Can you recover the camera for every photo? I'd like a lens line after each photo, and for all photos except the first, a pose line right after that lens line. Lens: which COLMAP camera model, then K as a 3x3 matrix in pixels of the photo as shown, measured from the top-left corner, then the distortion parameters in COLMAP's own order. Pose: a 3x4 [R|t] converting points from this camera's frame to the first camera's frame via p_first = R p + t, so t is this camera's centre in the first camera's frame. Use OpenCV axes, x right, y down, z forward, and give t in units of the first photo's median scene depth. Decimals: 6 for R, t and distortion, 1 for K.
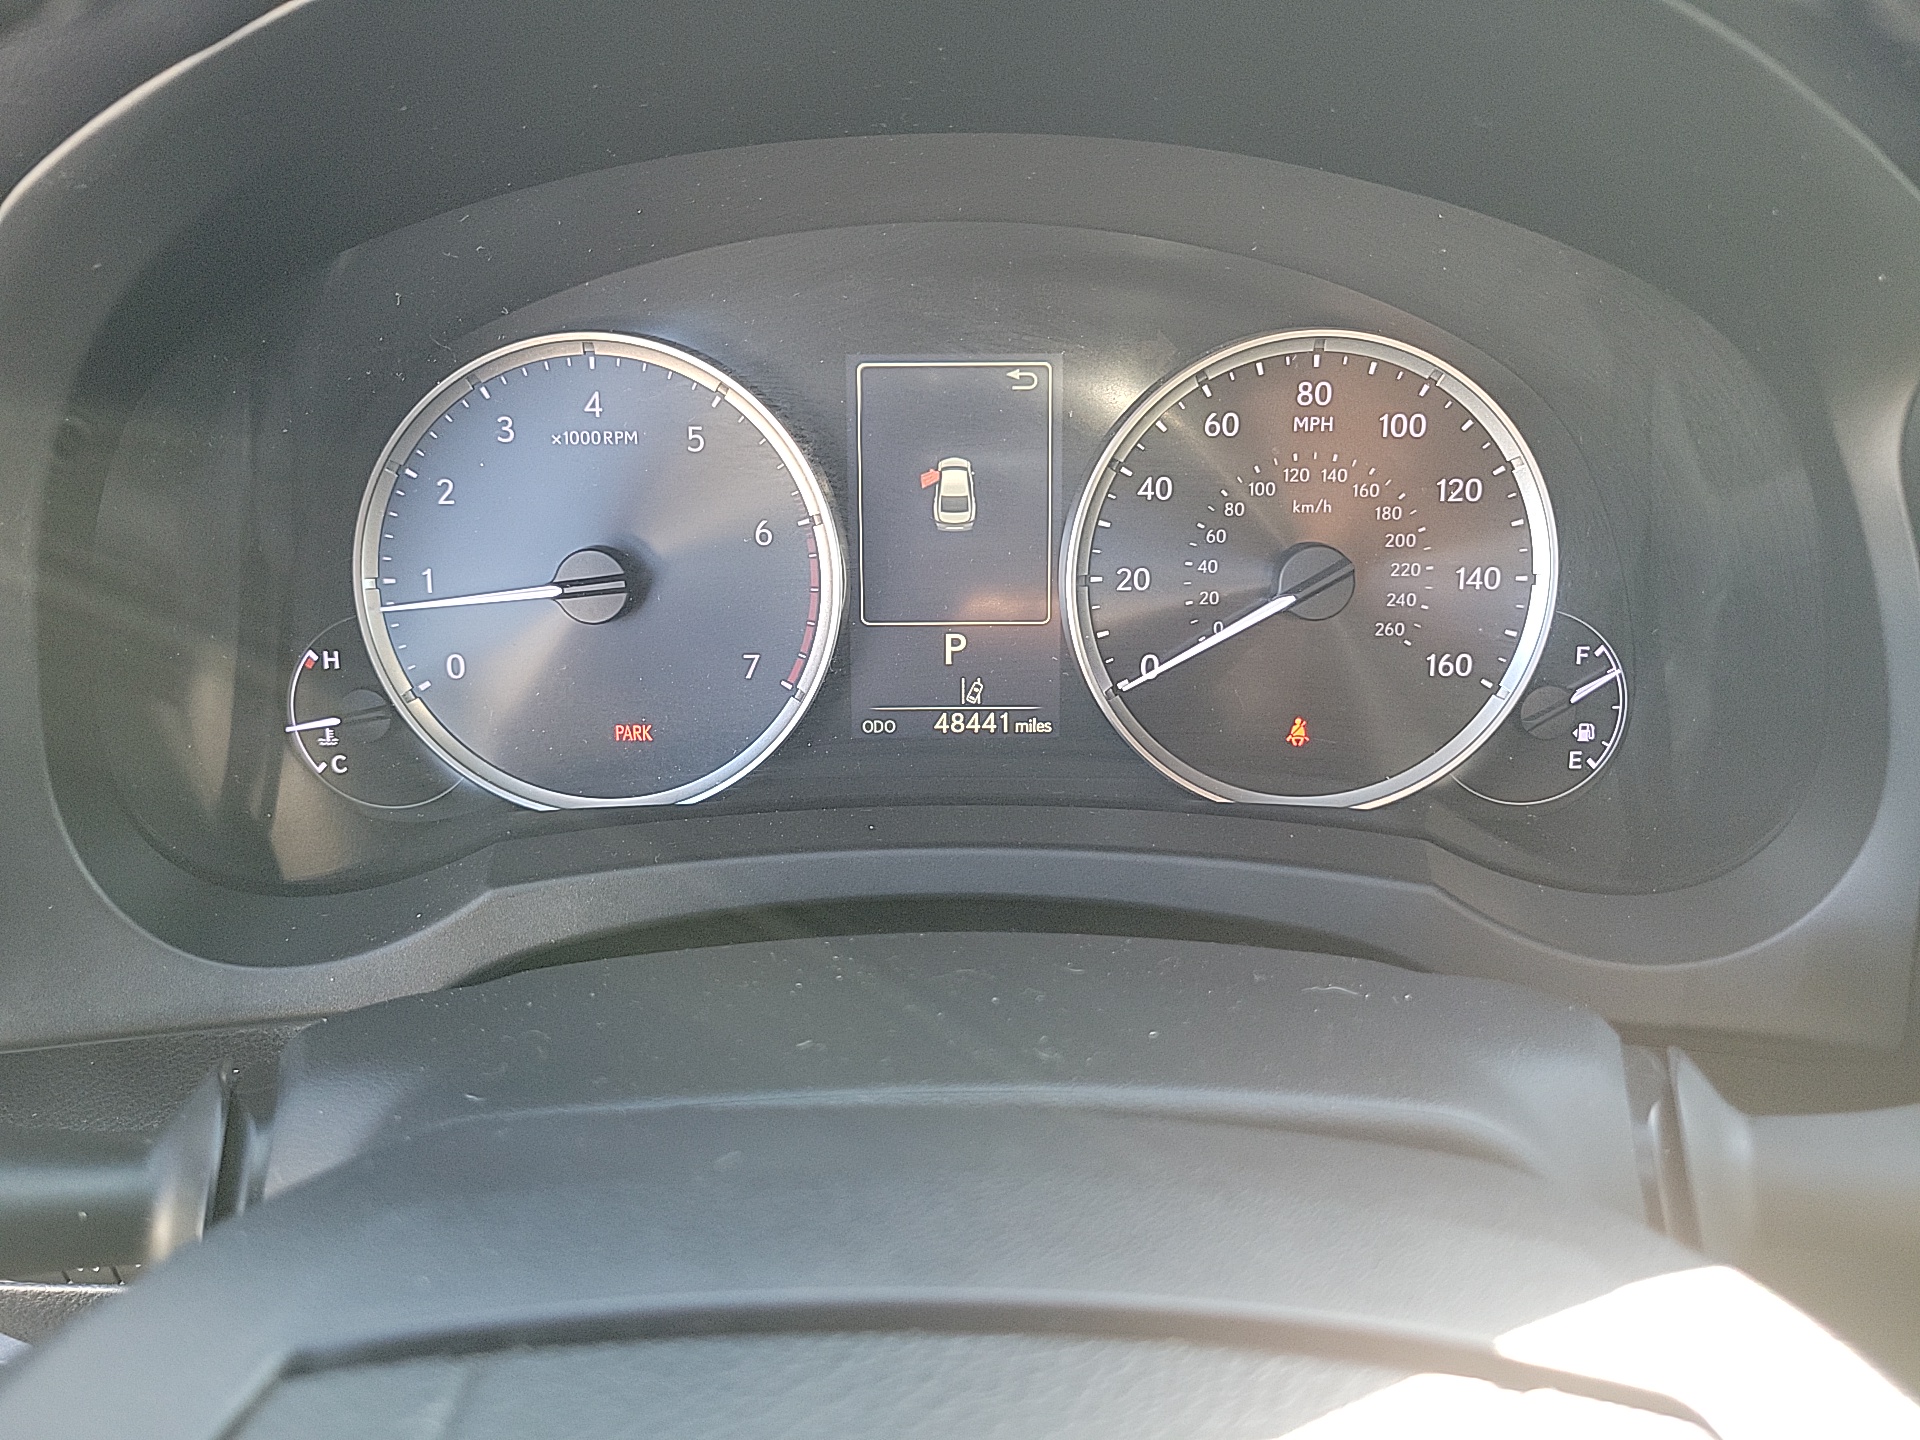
lens RADIAL K [[1558.0, 0, 945.4], [0, 1558.0, 735.0], [0, 0, 1]] dist [0.026239, -0.010775]
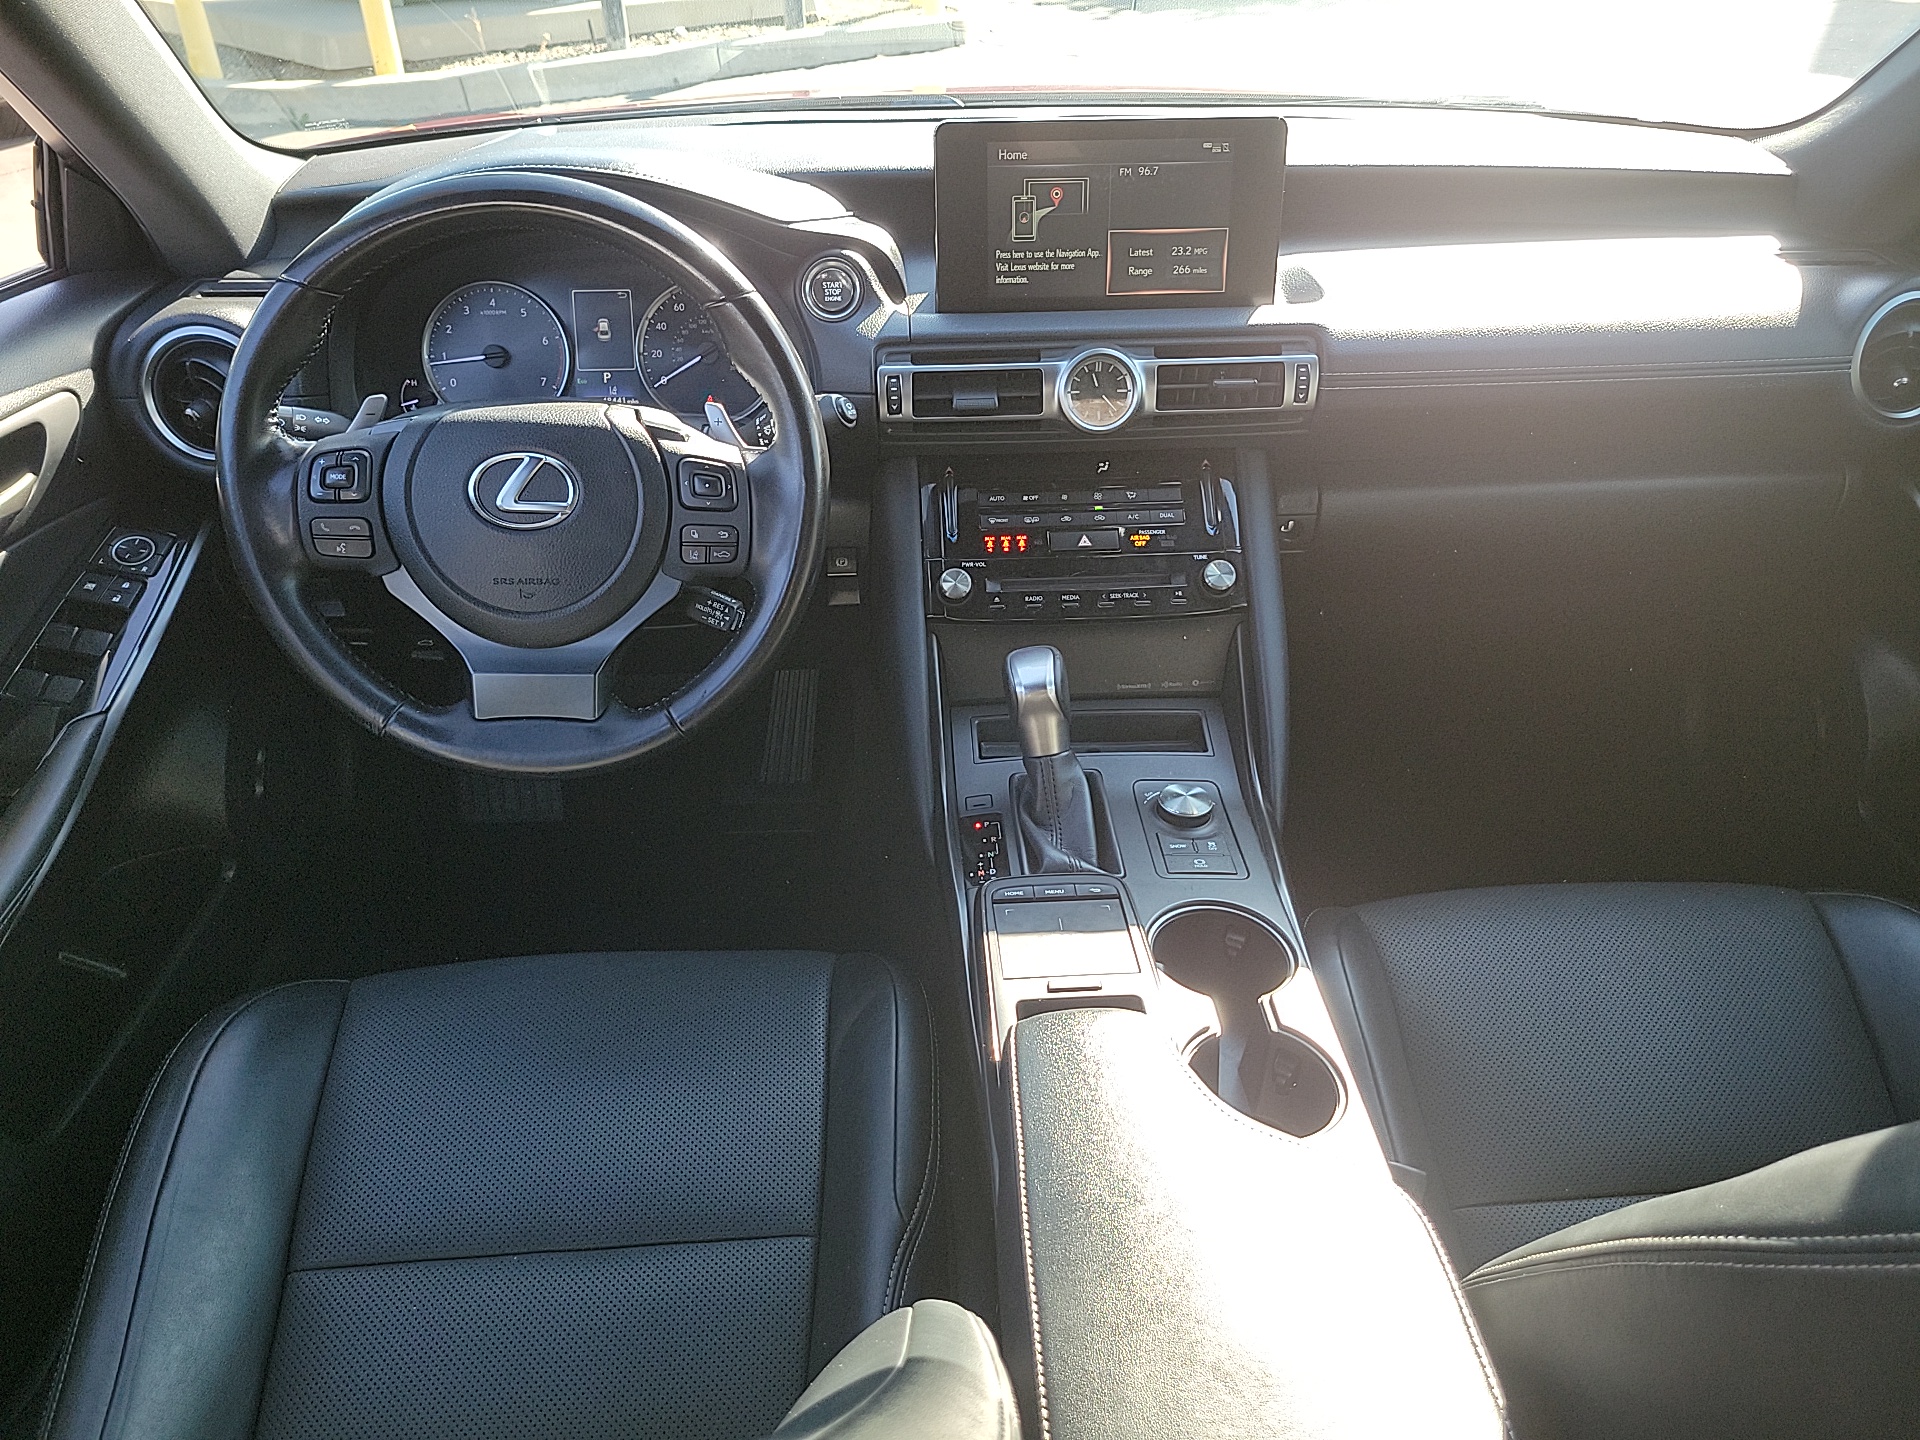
lens RADIAL K [[1558.0, 0, 1015.6], [0, 1558.0, 716.1], [0, 0, 1]] dist [0.026239, -0.010775]
pose [[0.997426, -0.029157, 0.065503, 0.655657], [0.031444, 0.998922, -0.034153, 0.832248], [-0.064437, 0.036125, 0.997268, -2.421914]]
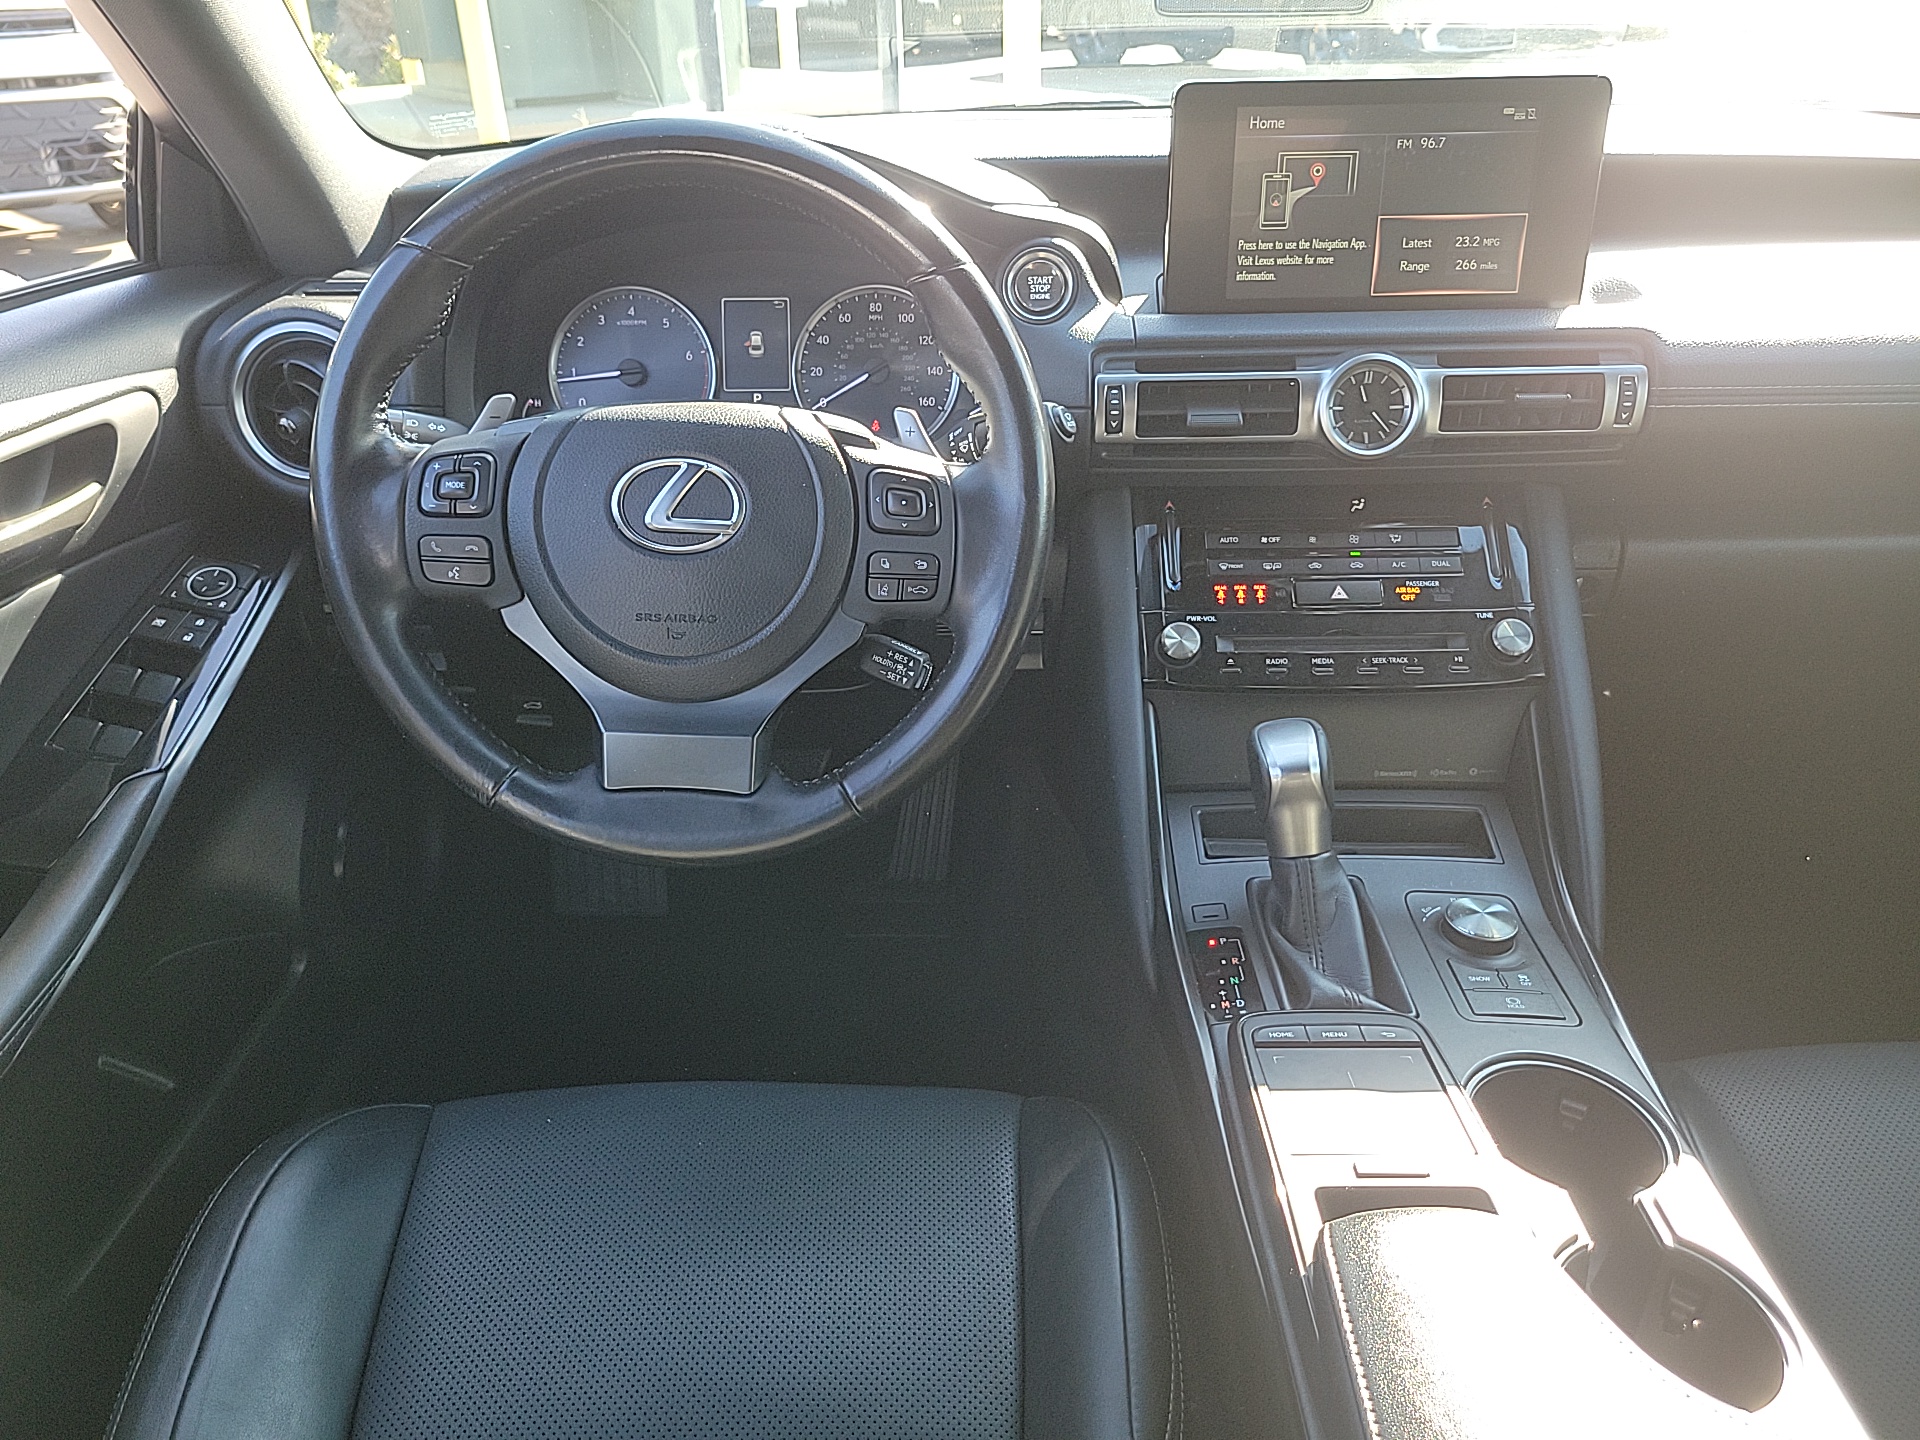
lens RADIAL K [[1558.0, 0, 968.1], [0, 1558.0, 714.4], [0, 0, 1]] dist [0.026239, -0.010775]
pose [[0.999997, -0.001099, -0.001976, 0.408706], [0.000893, 0.994822, -0.101624, 0.833291], [0.002078, 0.101622, 0.994821, -1.828521]]
